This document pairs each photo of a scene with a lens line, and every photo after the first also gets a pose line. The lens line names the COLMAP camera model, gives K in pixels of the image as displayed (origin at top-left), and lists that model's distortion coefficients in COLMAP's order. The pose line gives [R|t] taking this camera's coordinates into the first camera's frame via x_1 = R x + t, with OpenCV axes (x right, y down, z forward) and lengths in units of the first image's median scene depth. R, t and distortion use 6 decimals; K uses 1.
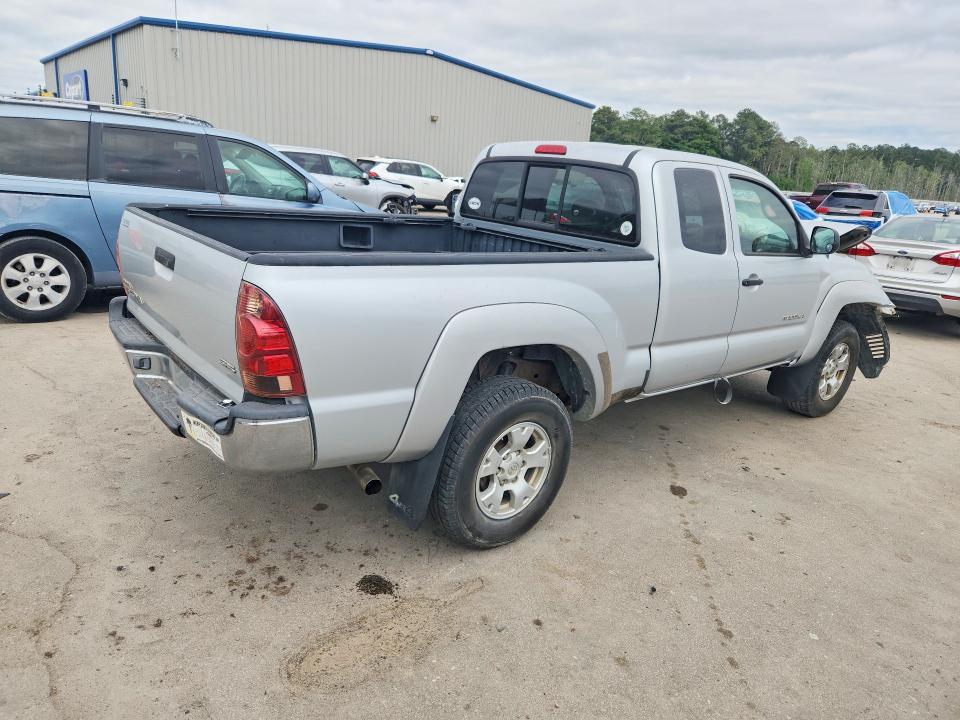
lens RADIAL K [[653.2, 0, 460.6], [0, 653.2, 344.2], [0, 0, 1]] dist [0.058515, -0.042602]
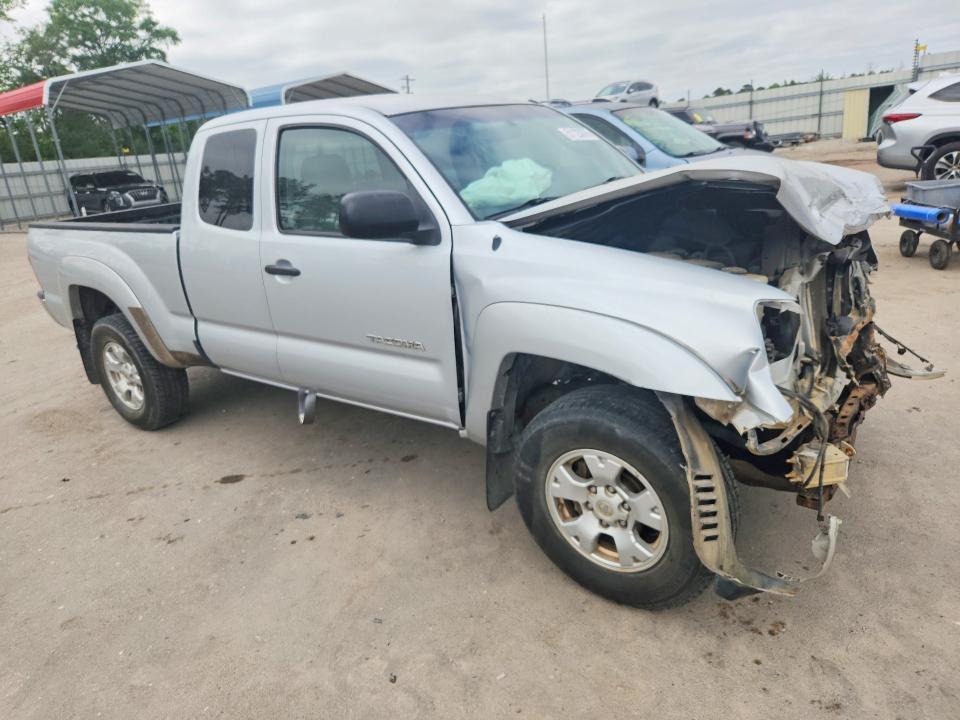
lens RADIAL K [[653.2, 0, 480.2], [0, 653.2, 358.8], [0, 0, 1]] dist [0.058515, -0.042602]
pose [[0.228625, 0.206640, -0.951331, 1.273405], [-0.150035, 0.973017, 0.175293, -0.167209], [0.961883, 0.102657, 0.253460, 1.077065]]
